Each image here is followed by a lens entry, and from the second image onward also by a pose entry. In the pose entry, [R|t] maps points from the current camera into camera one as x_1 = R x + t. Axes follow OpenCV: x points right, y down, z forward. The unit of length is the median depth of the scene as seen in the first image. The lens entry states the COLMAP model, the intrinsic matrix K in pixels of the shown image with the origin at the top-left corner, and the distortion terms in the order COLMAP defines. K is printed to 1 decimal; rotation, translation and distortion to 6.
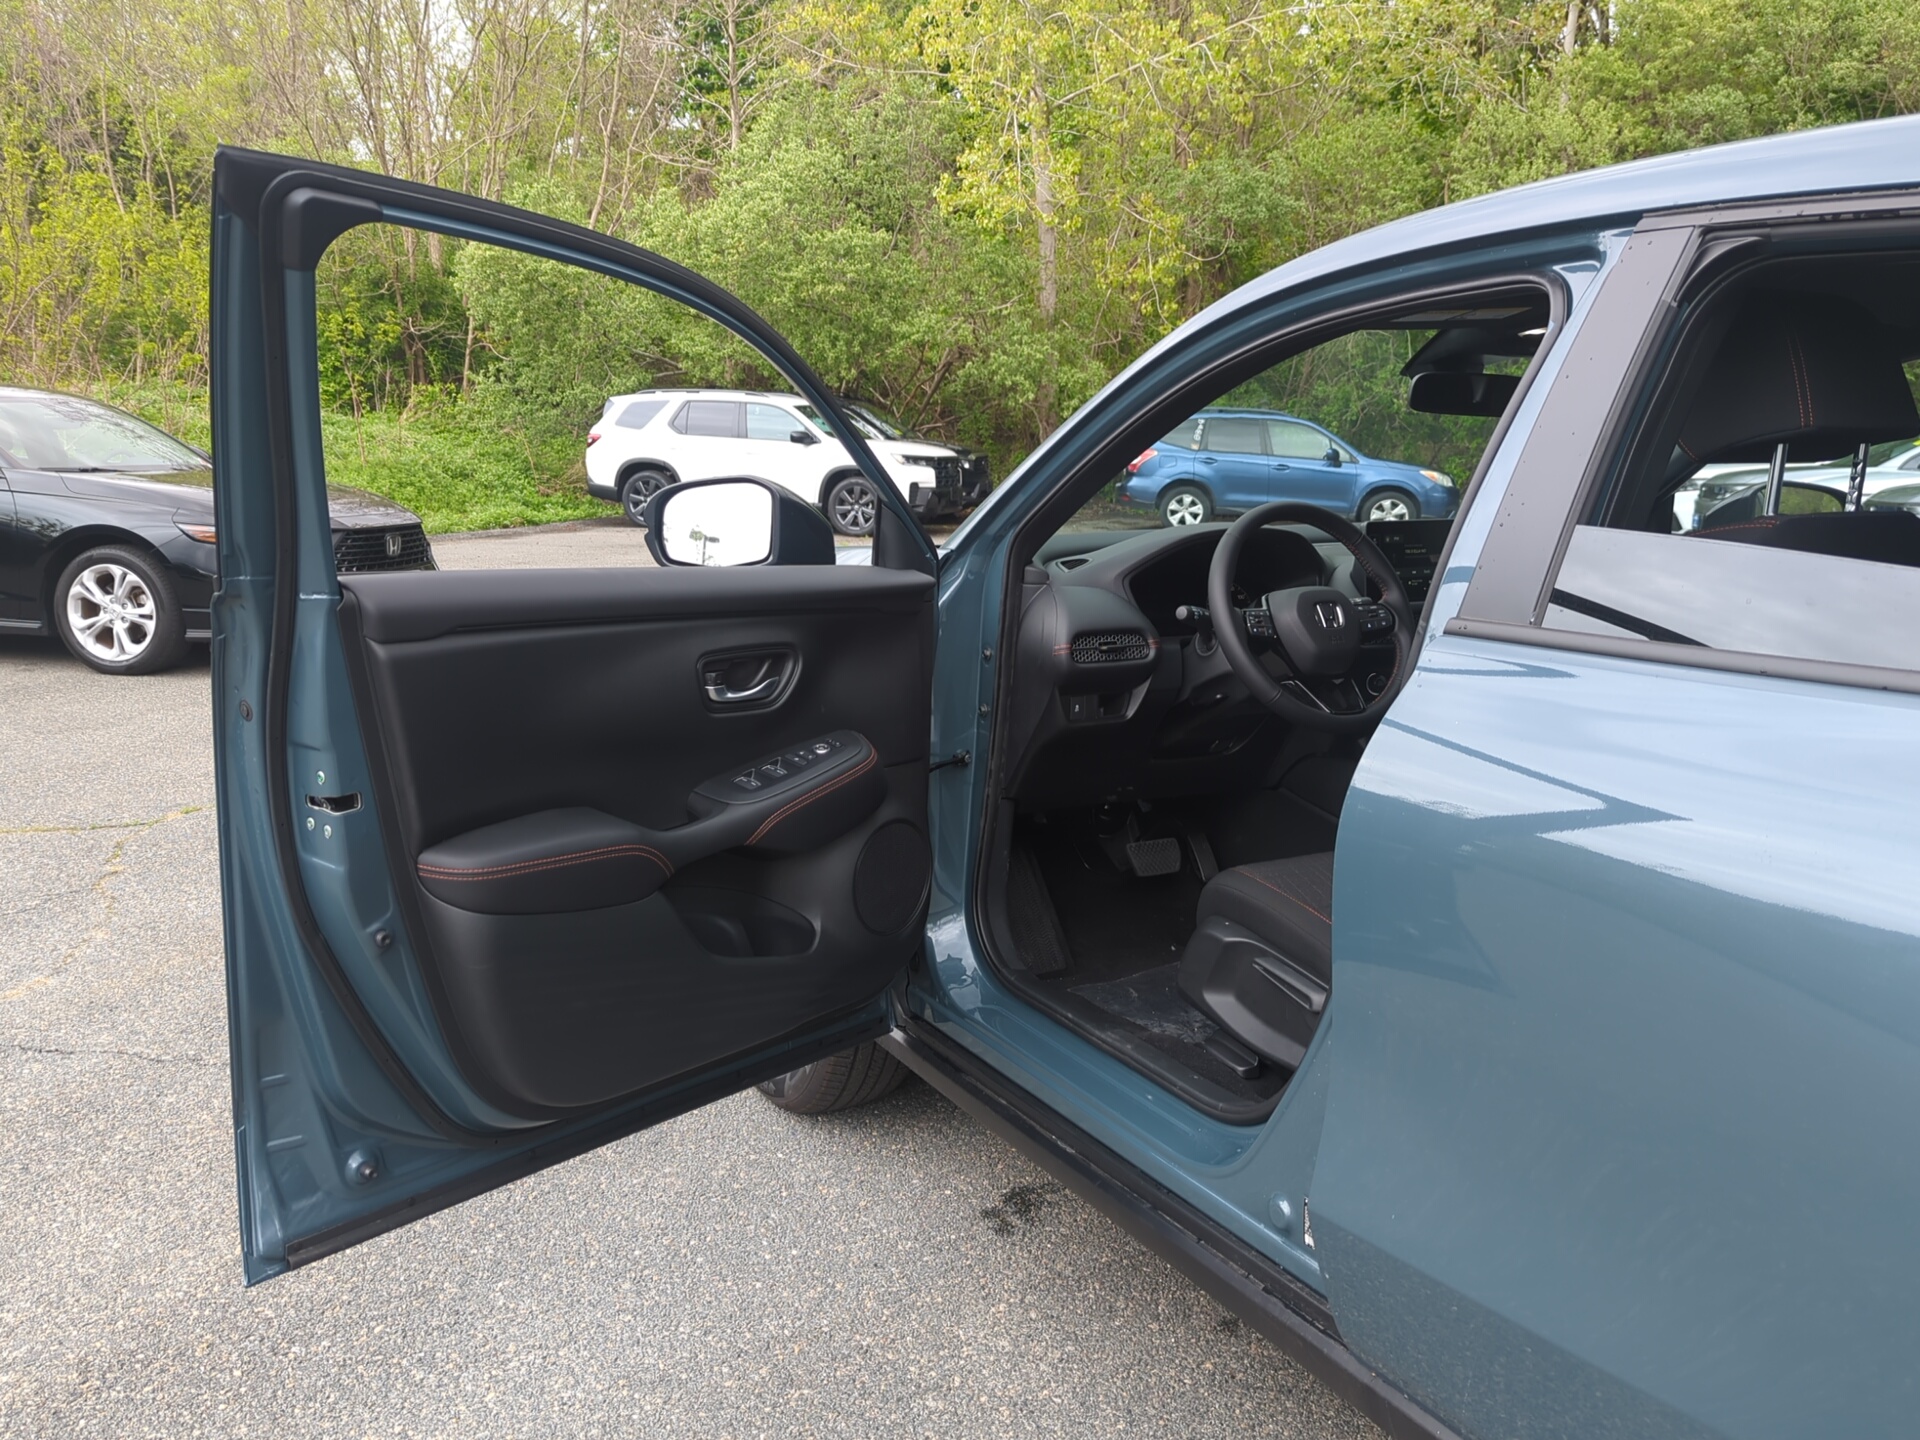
lens RADIAL K [[1565.2, 0, 965.3], [0, 1565.2, 705.2], [0, 0, 1]] dist [0.051201, -0.052970]
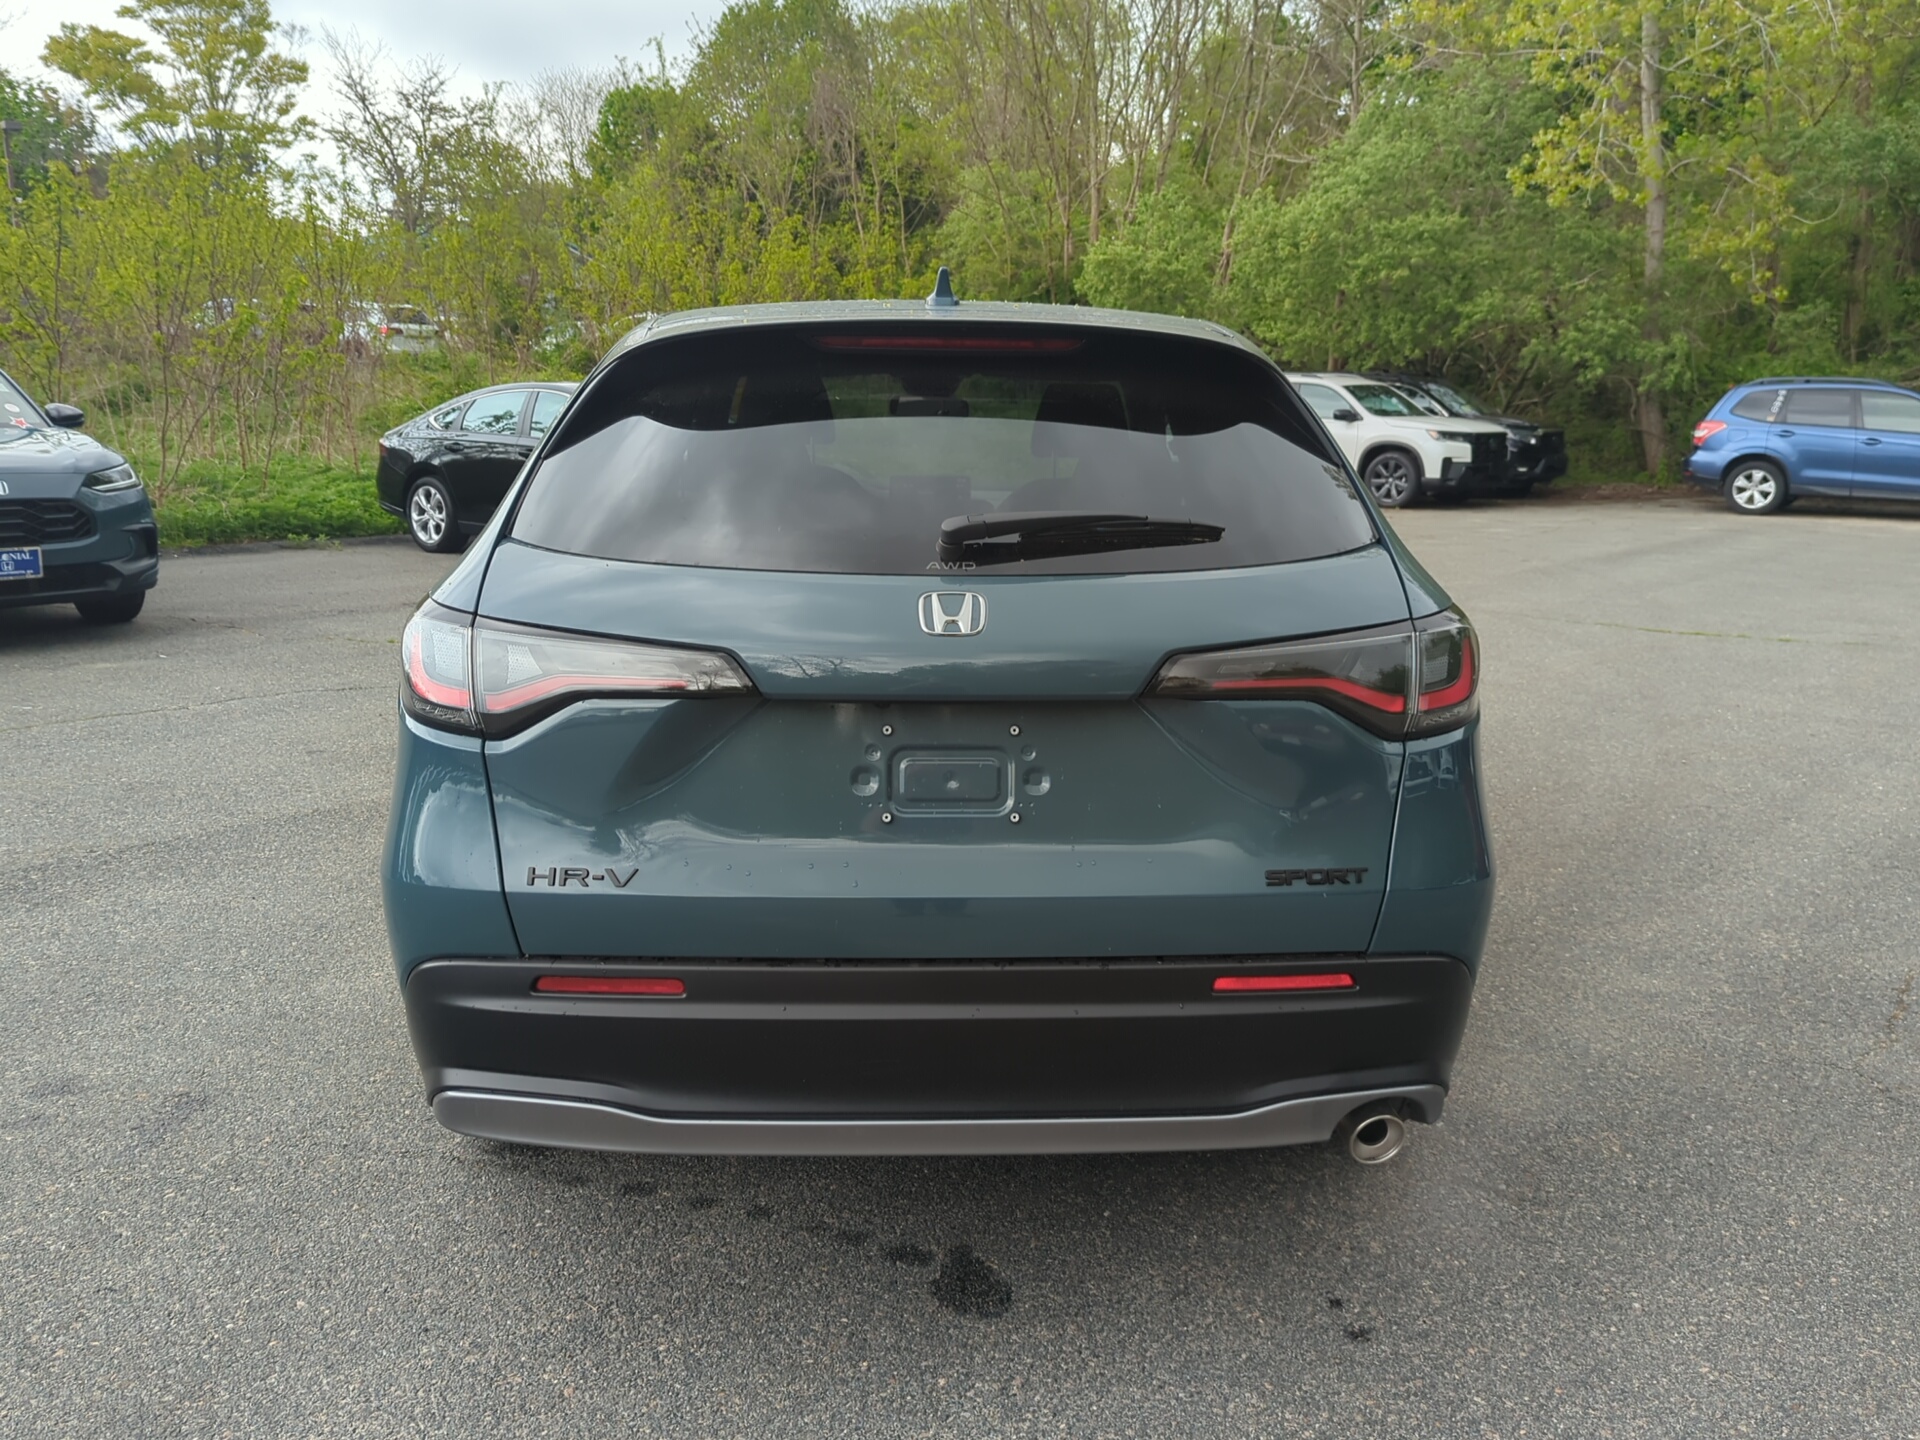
lens RADIAL K [[1565.2, 0, 974.8], [0, 1565.2, 705.3], [0, 0, 1]] dist [0.051201, -0.052970]
pose [[0.893735, 0.076965, -0.441944, 0.149248], [-0.070281, 0.997030, 0.031504, 0.011120], [0.443056, 0.002904, 0.896489, -0.074498]]
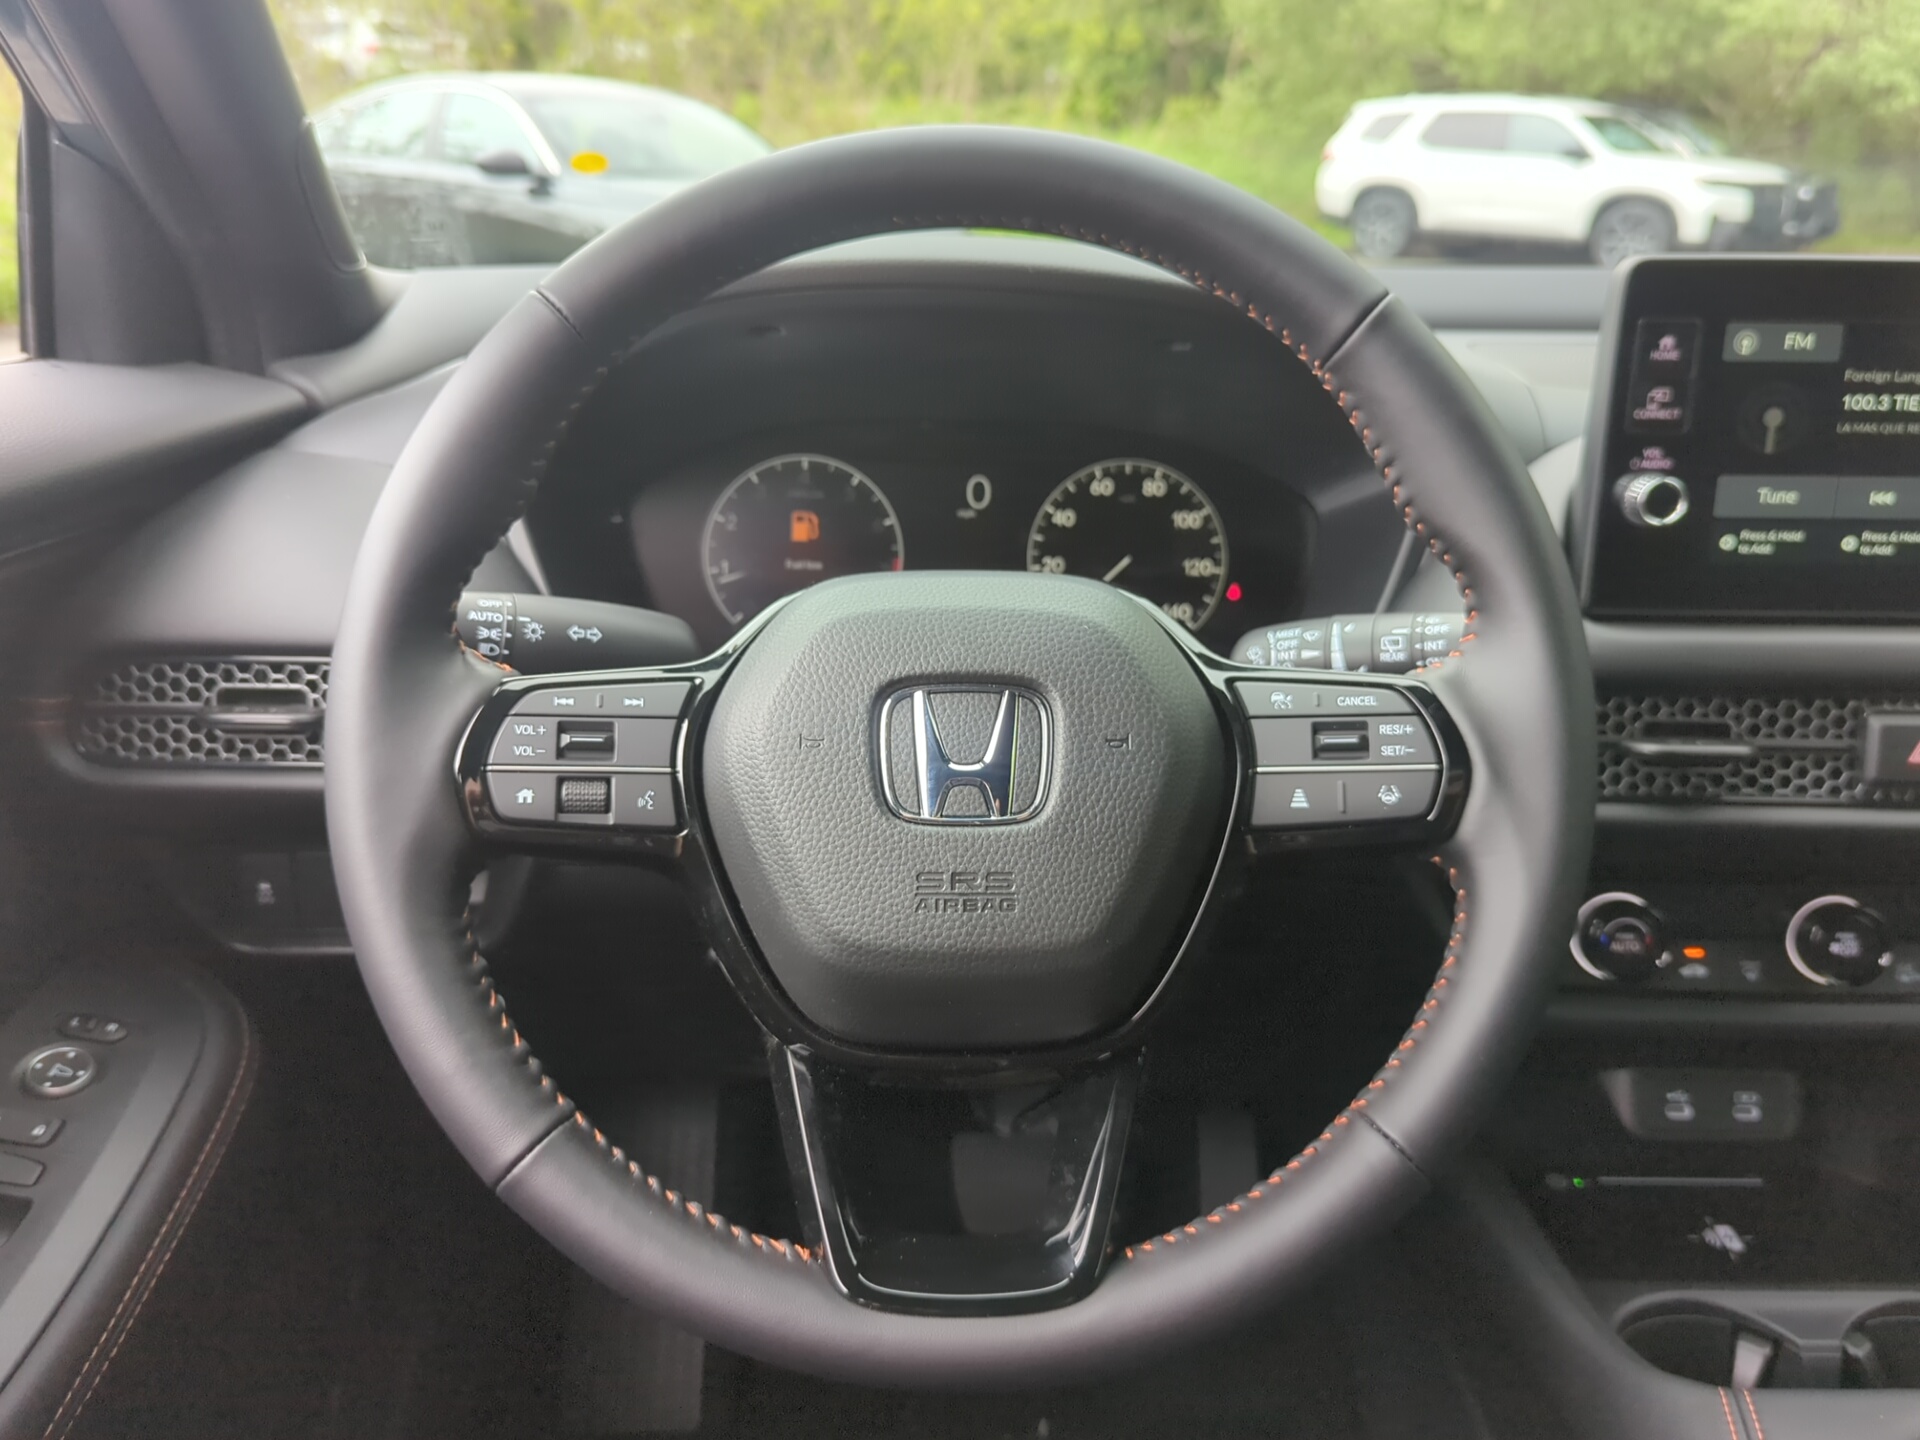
lens RADIAL K [[1565.2, 0, 980.1], [0, 1565.2, 694.8], [0, 0, 1]] dist [0.051201, -0.052970]
pose [[0.878884, 0.157139, -0.450411, 0.036285], [-0.086090, 0.980933, 0.174240, -0.010919], [0.469203, -0.114361, 0.875654, 0.095891]]
